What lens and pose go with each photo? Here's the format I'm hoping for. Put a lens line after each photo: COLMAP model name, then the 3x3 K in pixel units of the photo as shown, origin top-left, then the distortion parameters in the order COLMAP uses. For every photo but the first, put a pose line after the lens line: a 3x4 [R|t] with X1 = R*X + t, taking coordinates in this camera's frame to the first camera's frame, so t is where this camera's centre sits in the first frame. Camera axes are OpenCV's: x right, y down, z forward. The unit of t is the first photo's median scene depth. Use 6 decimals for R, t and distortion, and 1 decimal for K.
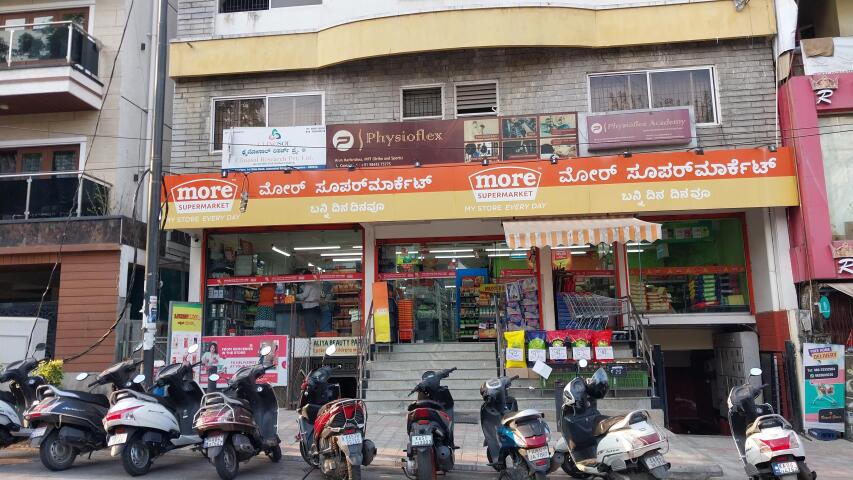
lens RADIAL K [[695.1, 0, 426.1], [0, 695.1, 239.1], [0, 0, 1]] dist [0.004062, -0.002757]
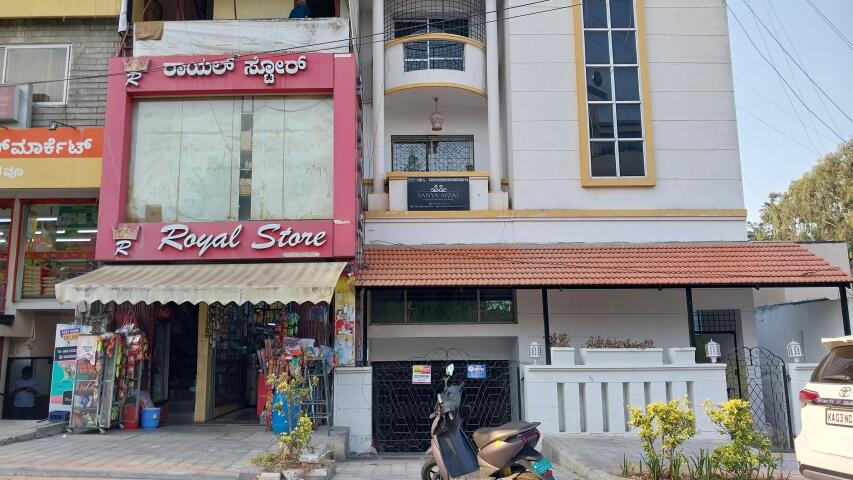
lens RADIAL K [[695.1, 0, 426.2], [0, 695.1, 240.9], [0, 0, 1]] dist [0.004062, -0.002757]
pose [[0.992418, 0.024744, 0.120393, 0.853387], [-0.024640, 0.999694, -0.002346, 0.018954], [-0.120414, -0.000639, 0.992724, -0.038698]]
